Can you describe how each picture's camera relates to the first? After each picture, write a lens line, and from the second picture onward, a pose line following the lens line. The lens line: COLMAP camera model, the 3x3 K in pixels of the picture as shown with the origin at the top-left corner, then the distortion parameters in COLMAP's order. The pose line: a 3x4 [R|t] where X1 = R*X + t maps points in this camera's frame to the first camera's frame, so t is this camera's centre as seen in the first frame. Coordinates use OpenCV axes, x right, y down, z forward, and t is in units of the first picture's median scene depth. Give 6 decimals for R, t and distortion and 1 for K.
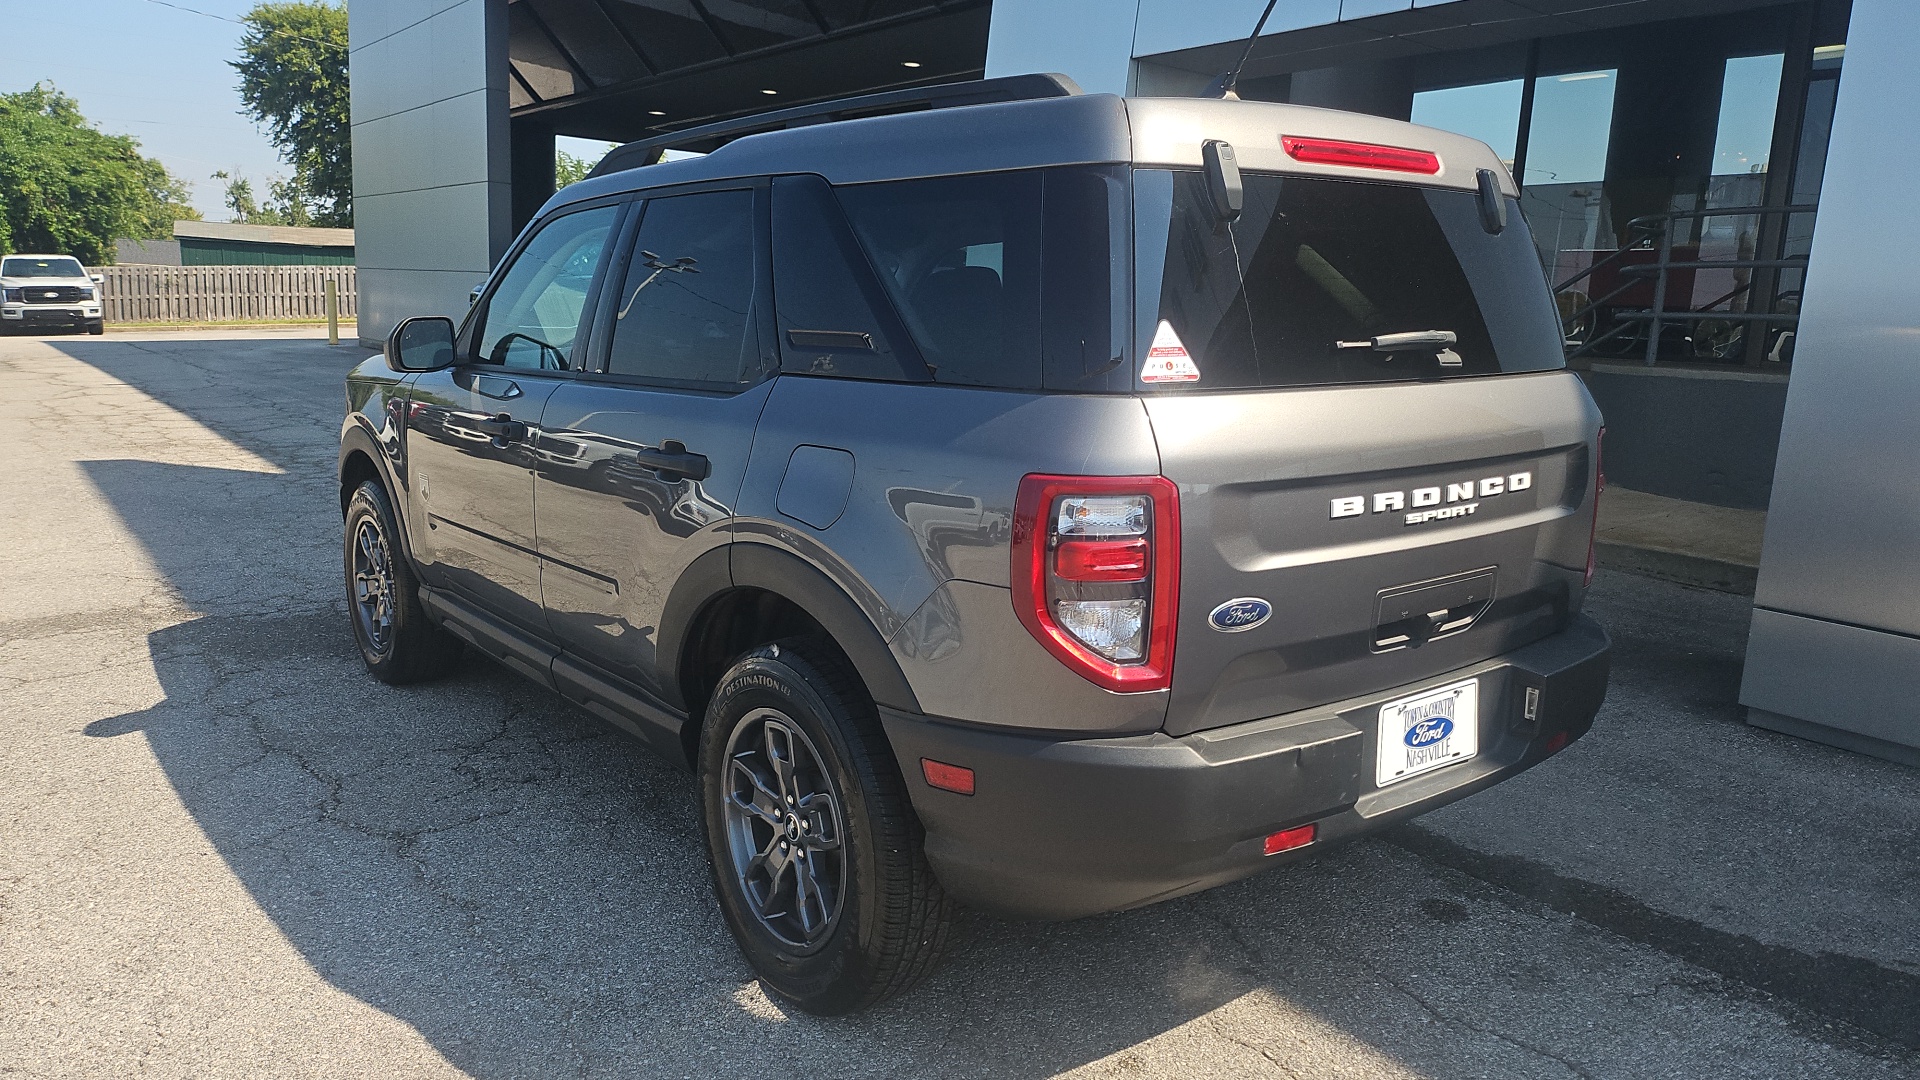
lens RADIAL K [[1350.0, 0, 961.7], [0, 1350.0, 559.3], [0, 0, 1]] dist [0.034472, -0.001118]
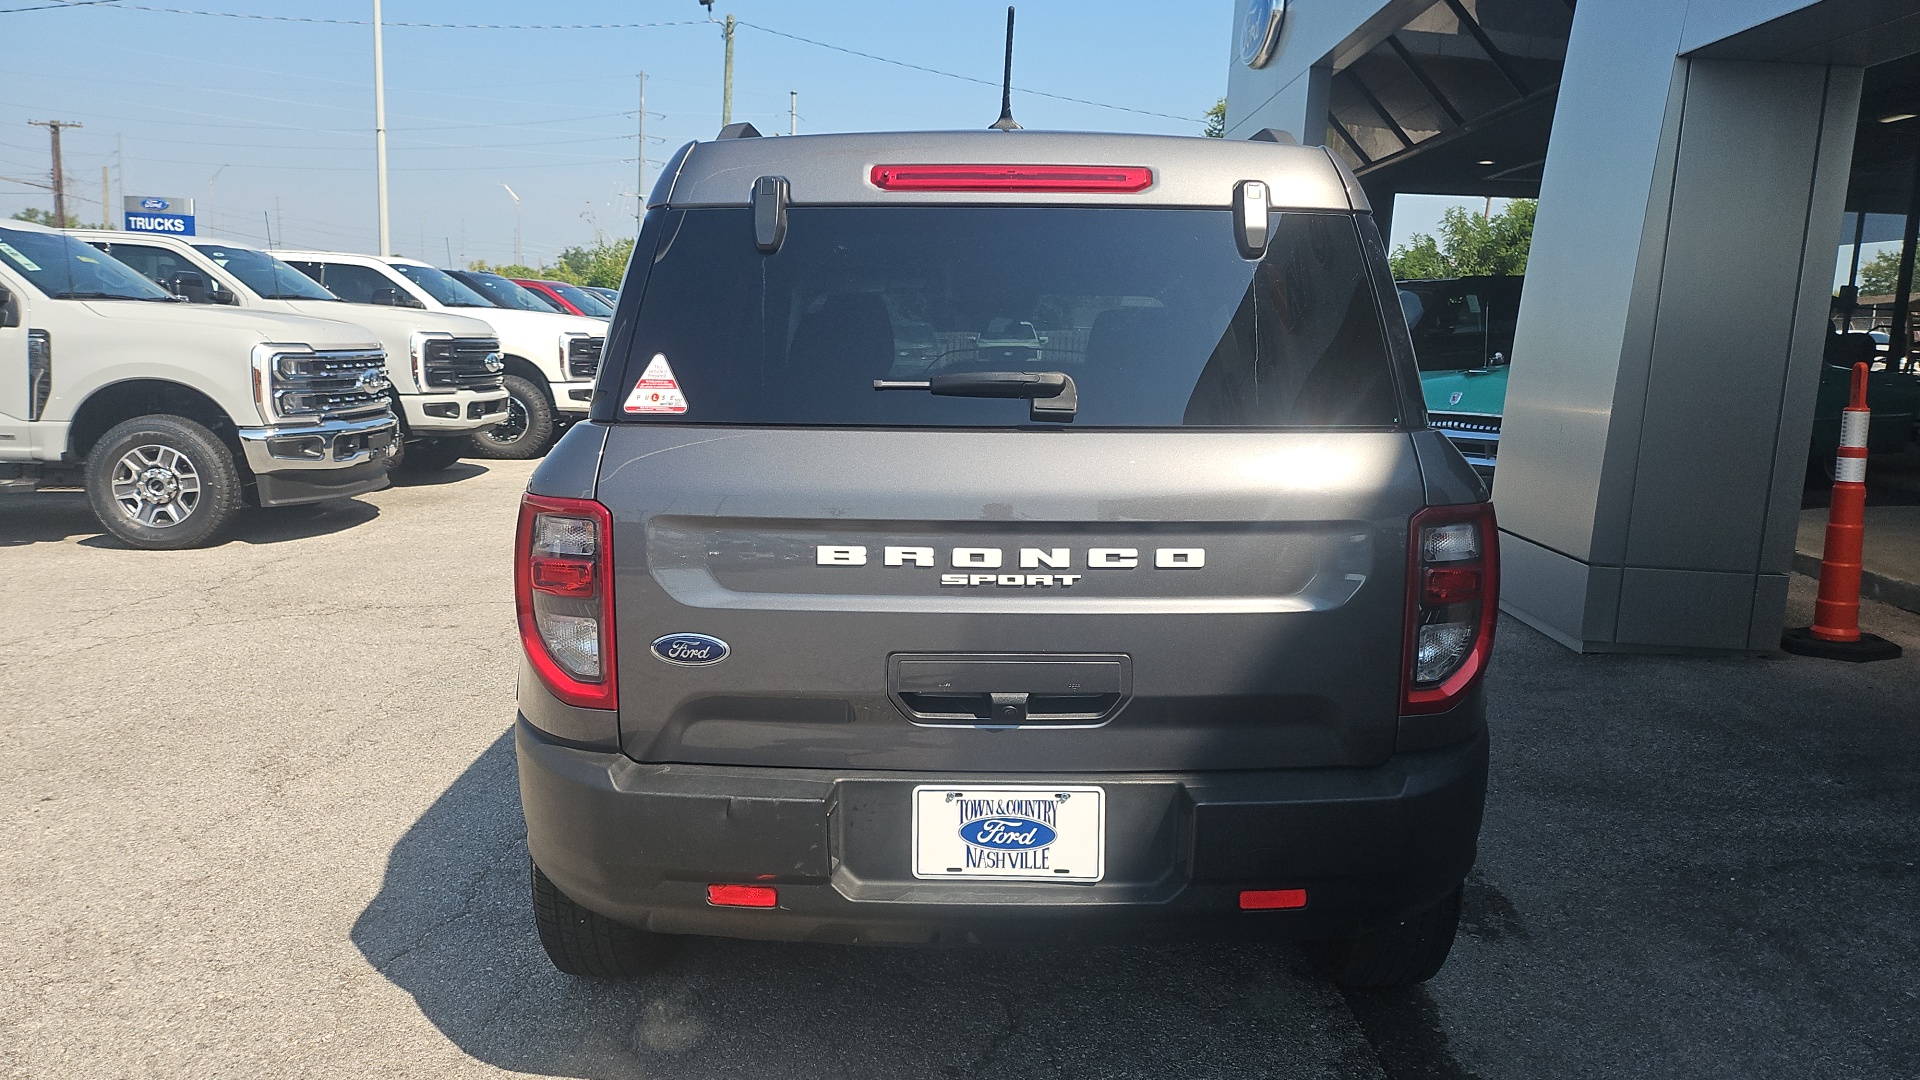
lens RADIAL K [[1327.3, 0, 949.6], [0, 1327.3, 535.2], [0, 0, 1]] dist [0.074121, -0.079367]
pose [[0.787107, 0.086225, -0.610760, 0.829238], [-0.119958, 0.992674, -0.014451, -0.044587], [0.605039, 0.084640, 0.791684, 0.297173]]
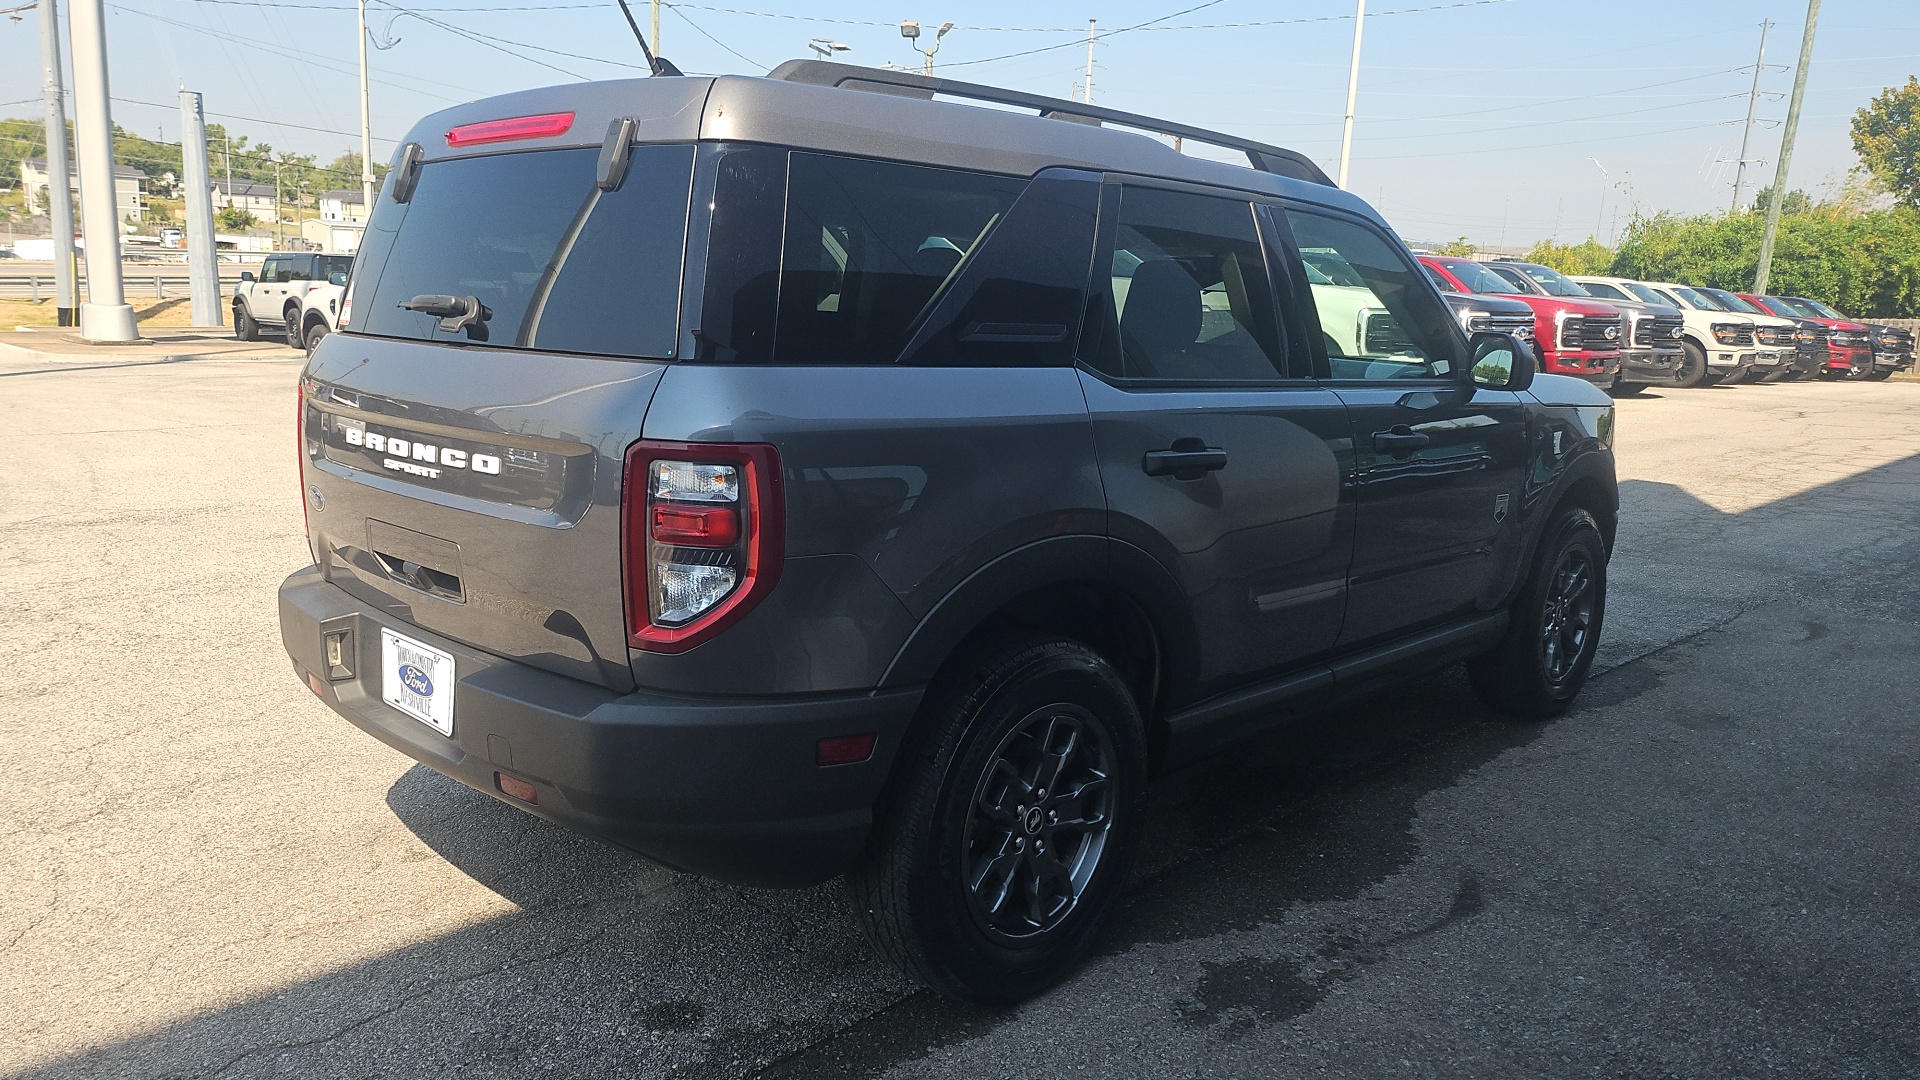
lens RADIAL K [[1327.3, 0, 949.6], [0, 1327.3, 535.2], [0, 0, 1]] dist [0.074121, -0.079367]
pose [[0.153989, 0.165607, -0.974095, 1.411775], [-0.219554, 0.966943, 0.129683, -0.206139], [0.963371, 0.193897, 0.185258, 1.201453]]
